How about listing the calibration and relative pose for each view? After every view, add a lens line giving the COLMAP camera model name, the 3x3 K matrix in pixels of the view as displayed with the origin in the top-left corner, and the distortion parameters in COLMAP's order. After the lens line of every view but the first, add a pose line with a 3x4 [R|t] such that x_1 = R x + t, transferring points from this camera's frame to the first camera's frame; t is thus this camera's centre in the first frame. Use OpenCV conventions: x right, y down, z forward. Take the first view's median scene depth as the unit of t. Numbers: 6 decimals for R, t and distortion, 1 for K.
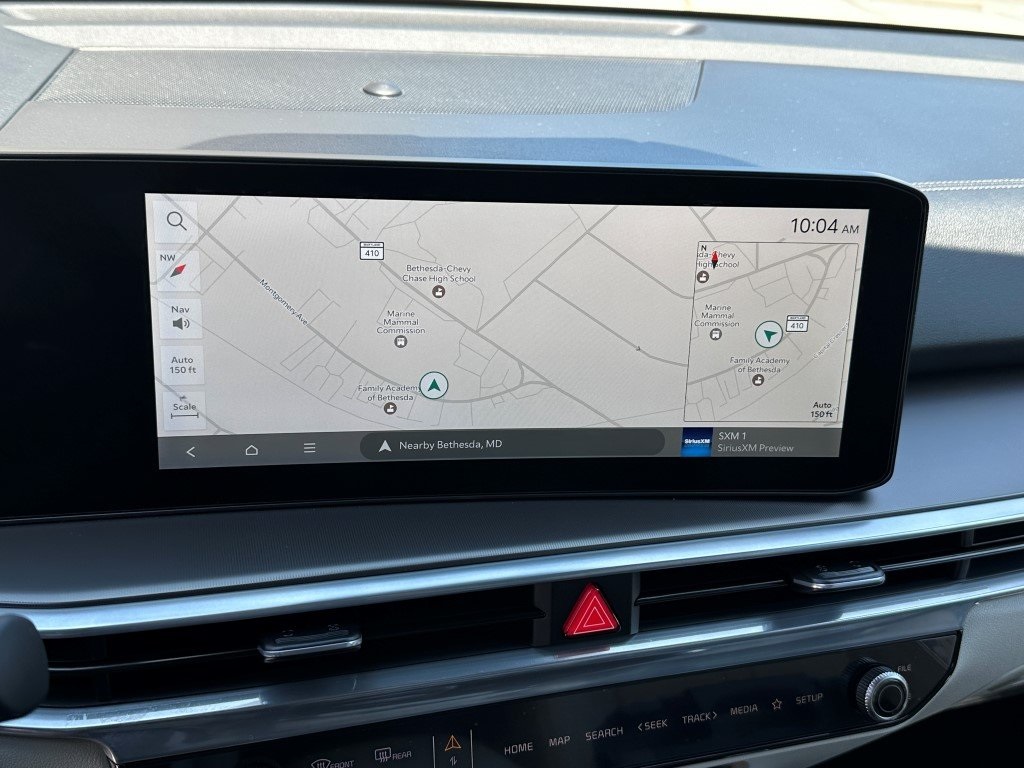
lens RADIAL K [[1085.0, 0, 501.8], [0, 1085.0, 377.9], [0, 0, 1]] dist [0.122225, -0.347152]
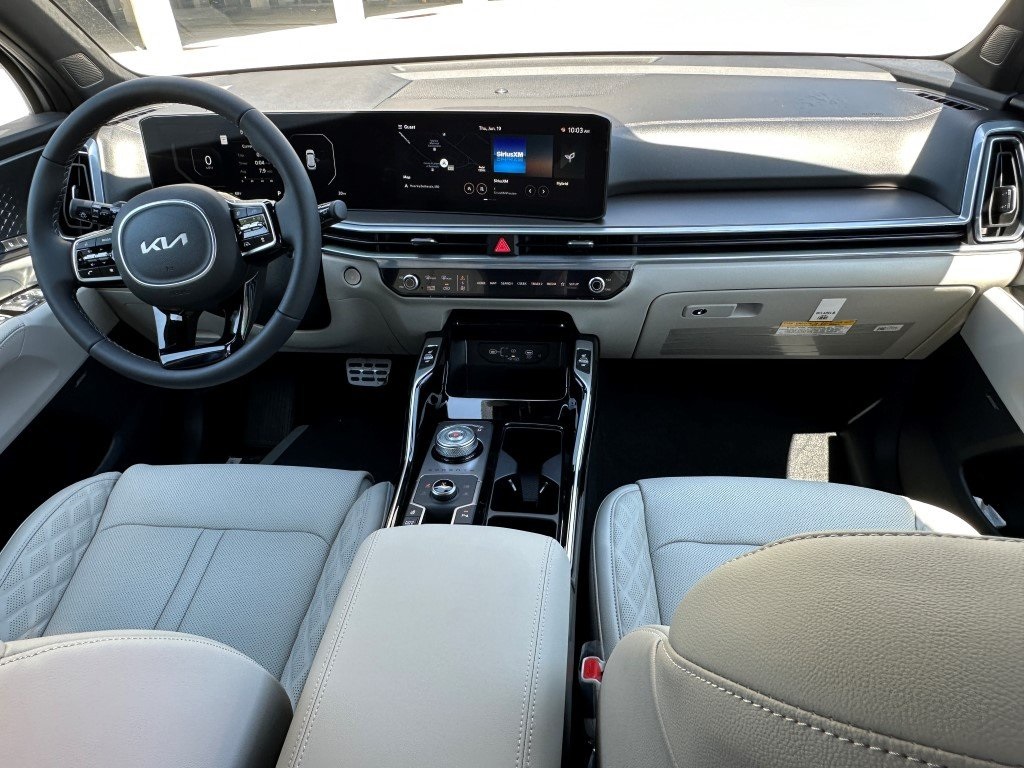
lens RADIAL K [[679.0, 0, 487.0], [0, 679.0, 402.9], [0, 0, 1]] dist [-0.003661, -0.001007]
pose [[0.913578, 0.139854, -0.381858, 0.876813], [-0.074363, 0.980624, 0.181239, 0.296601], [0.399806, -0.137180, 0.906276, -0.998118]]
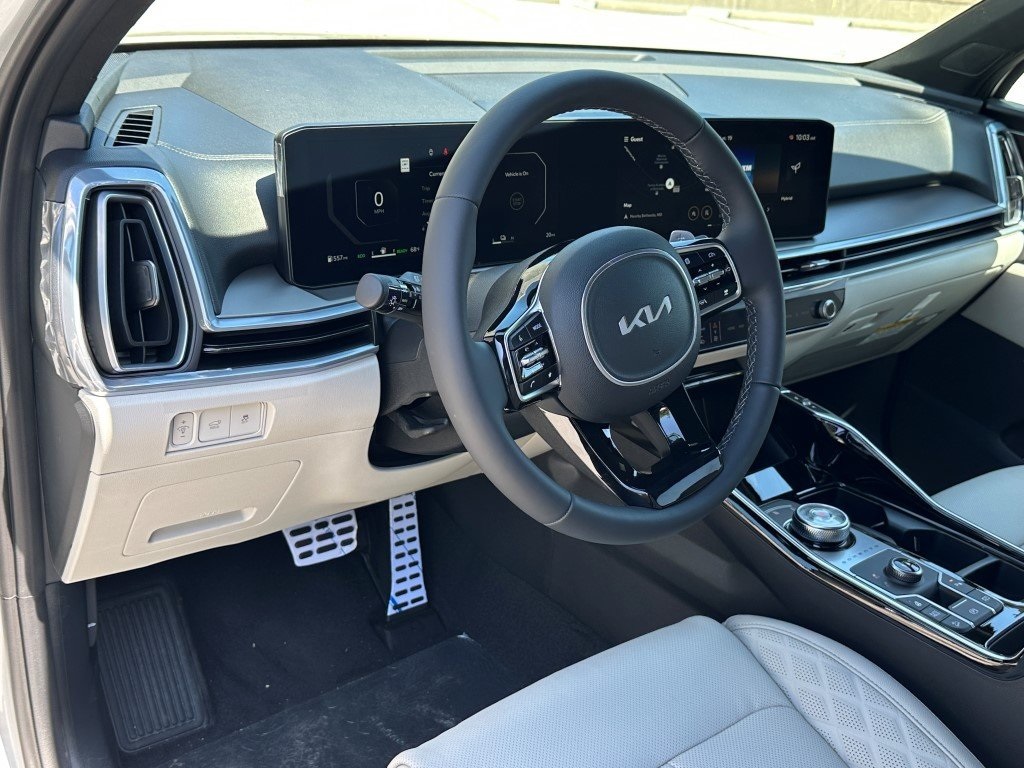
lens RADIAL K [[1048.8, 0, 512.0], [0, 1048.8, 384.0], [0, 0, 1]] dist [0.221790, -0.493121]
pose [[0.930580, -0.112095, 0.348504, -1.373113], [0.105662, 0.993696, 0.037478, 0.297139], [-0.350508, 0.001947, 0.936558, -1.260234]]
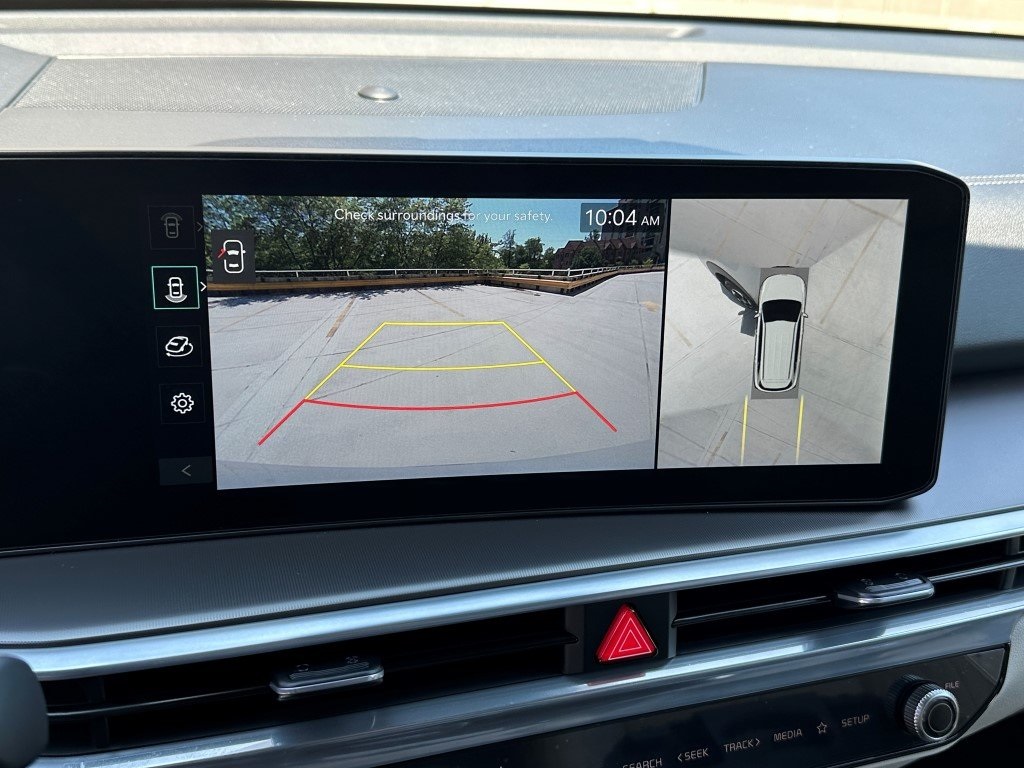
lens RADIAL K [[1097.7, 0, 512.0], [0, 1097.7, 384.0], [0, 0, 1]] dist [0.100312, -0.302411]
pose [[0.999377, -0.023098, 0.026673, -0.033309], [0.023570, 0.999569, -0.017514, 0.013073], [-0.026257, 0.018132, 0.999491, 0.053178]]
